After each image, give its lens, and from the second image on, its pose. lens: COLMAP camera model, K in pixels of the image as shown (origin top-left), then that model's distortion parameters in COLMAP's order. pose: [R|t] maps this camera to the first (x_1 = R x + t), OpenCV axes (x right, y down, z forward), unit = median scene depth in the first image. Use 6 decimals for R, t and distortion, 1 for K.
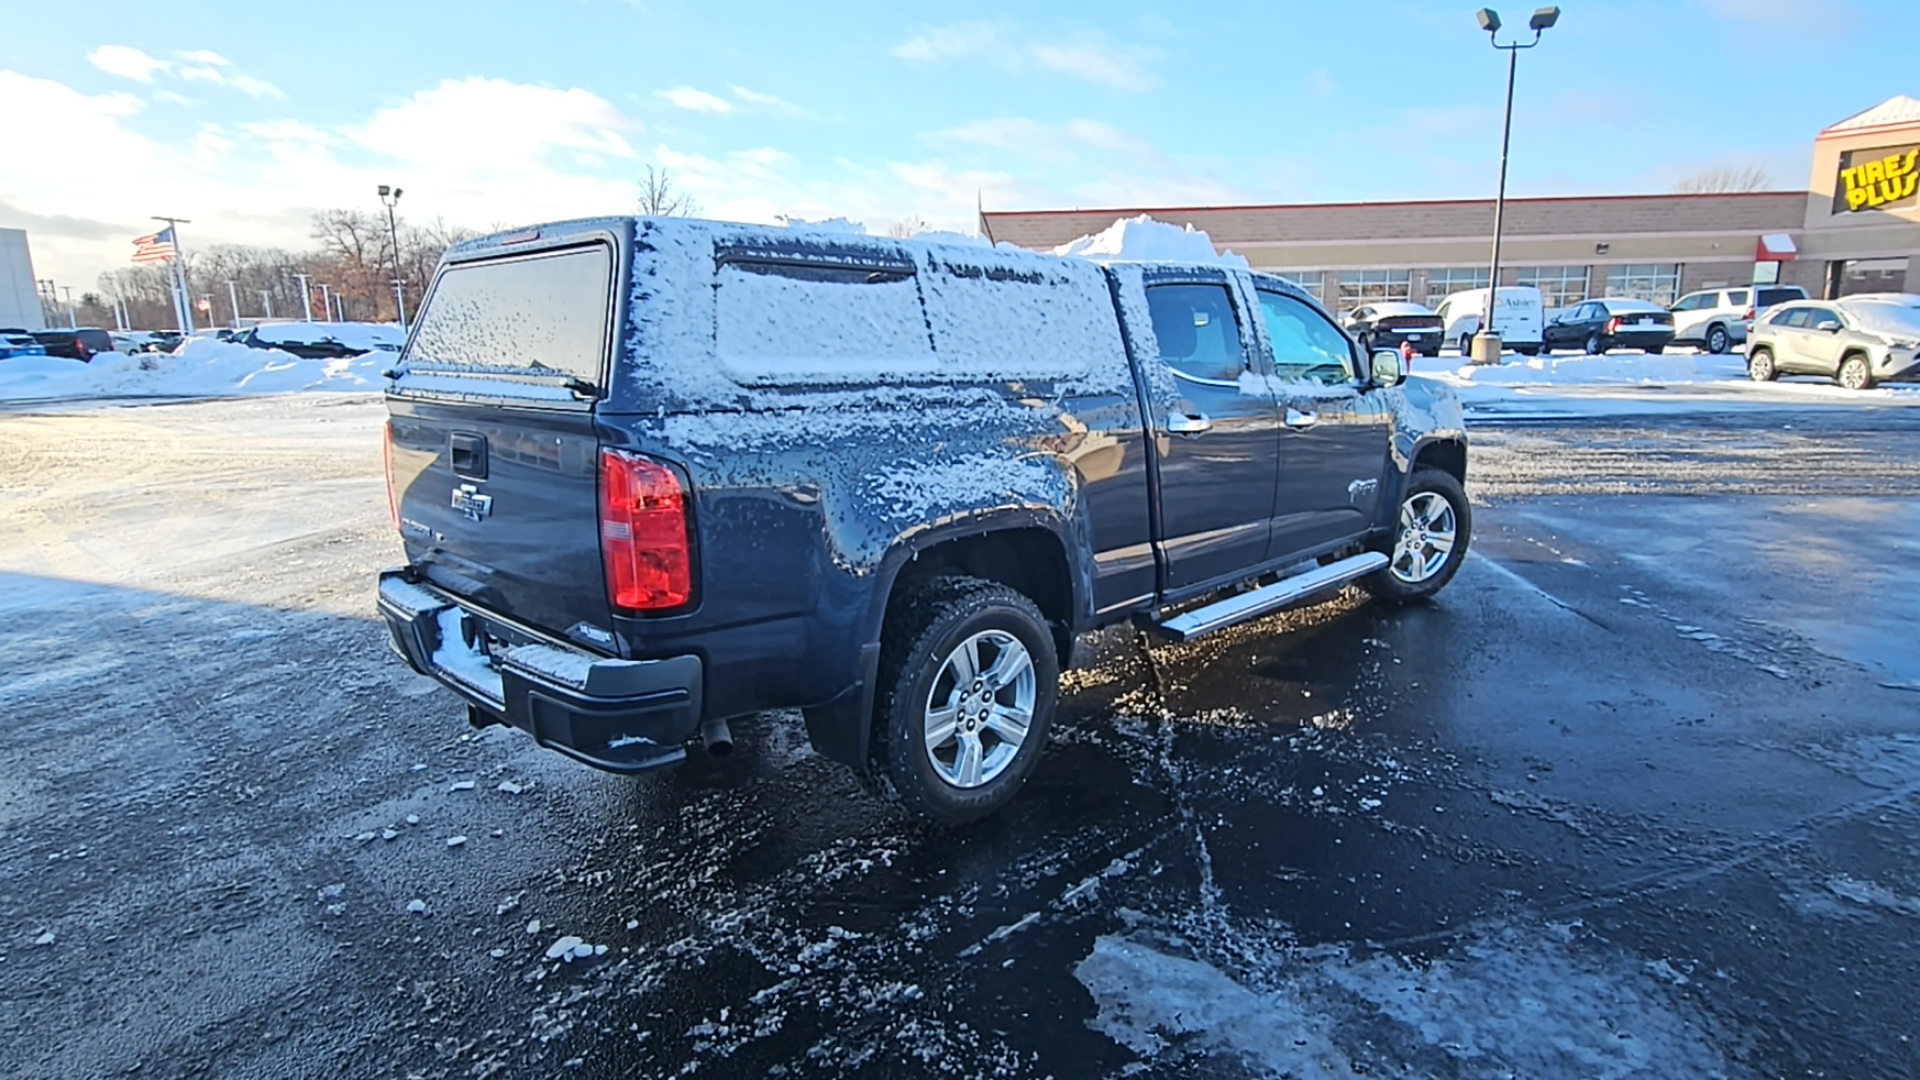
lens RADIAL K [[1053.0, 0, 984.3], [0, 1053.0, 552.6], [0, 0, 1]] dist [0.006295, -0.004056]
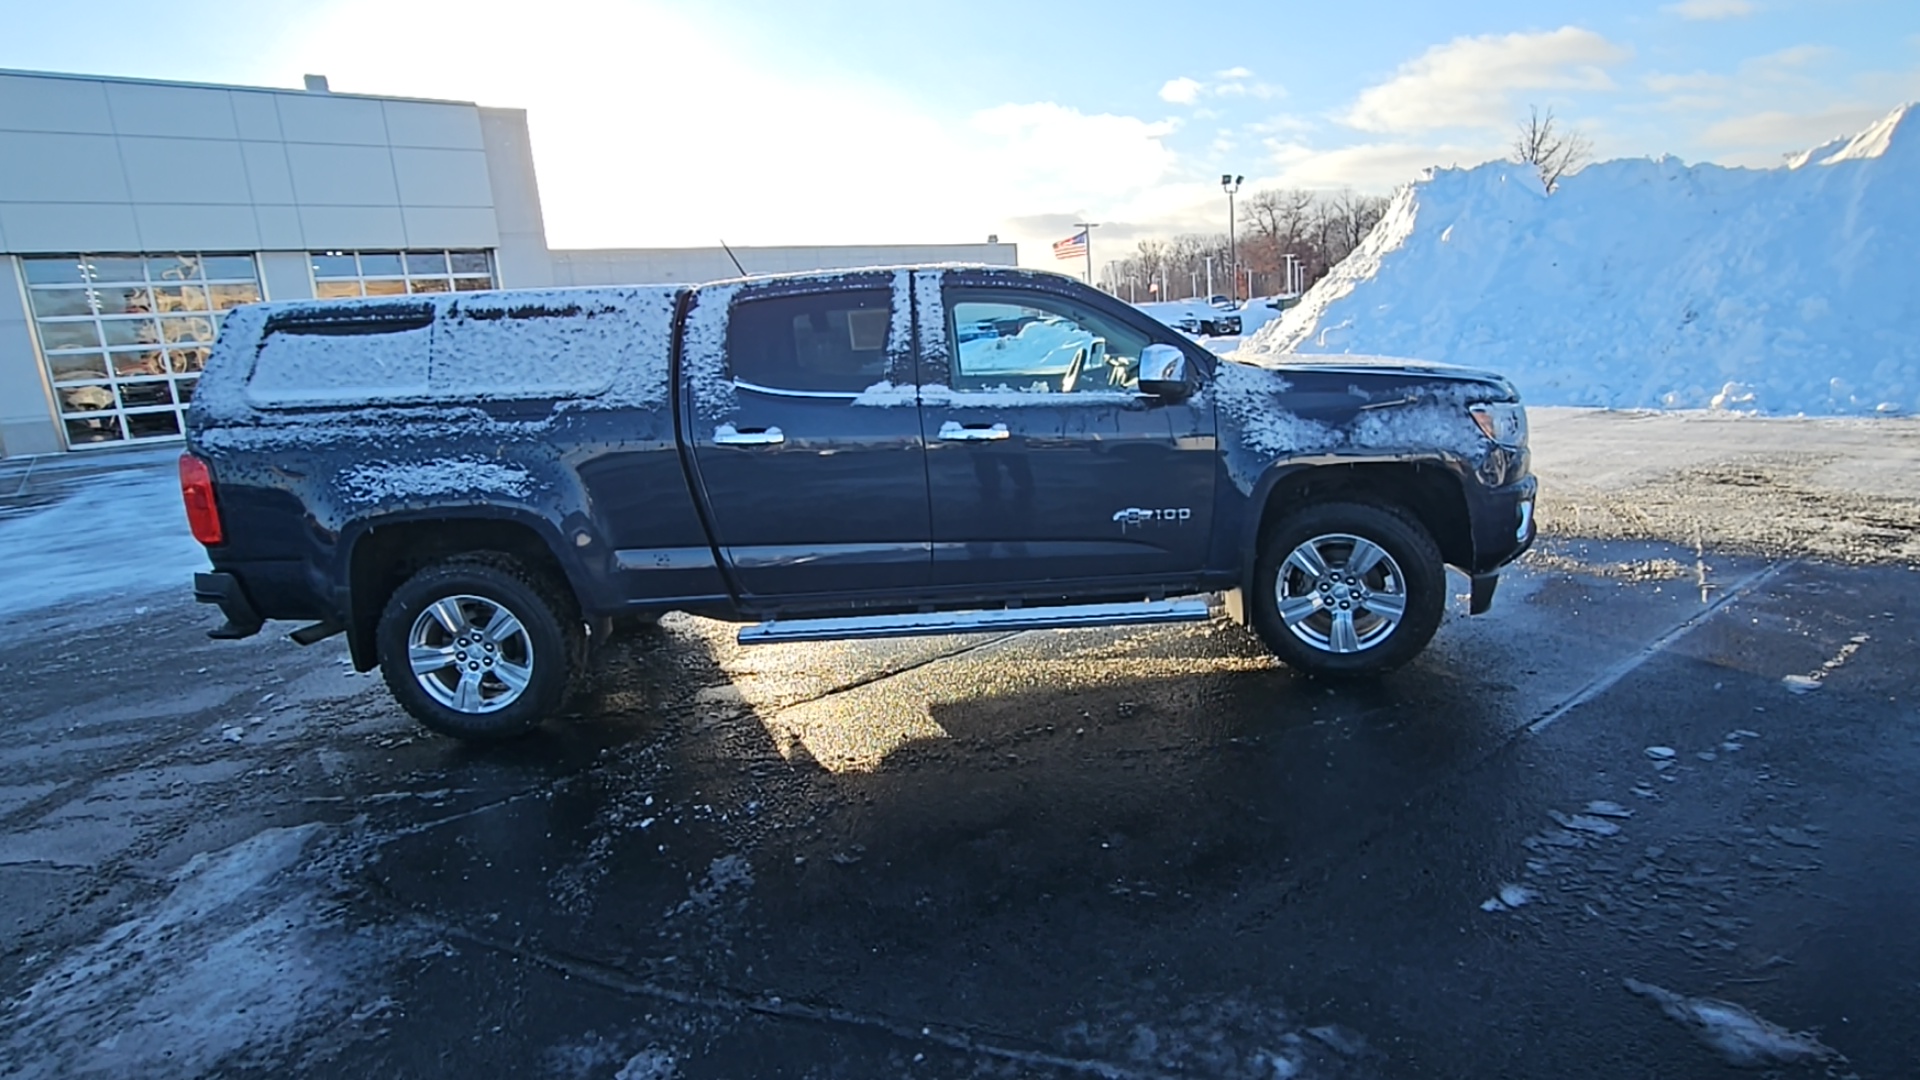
lens RADIAL K [[1053.0, 0, 984.3], [0, 1053.0, 552.6], [0, 0, 1]] dist [0.006295, -0.004056]
pose [[0.689249, 0.121569, -0.714253, 1.471591], [-0.091985, 0.992528, 0.080168, -0.151120], [0.718662, 0.010445, 0.695281, 0.599886]]
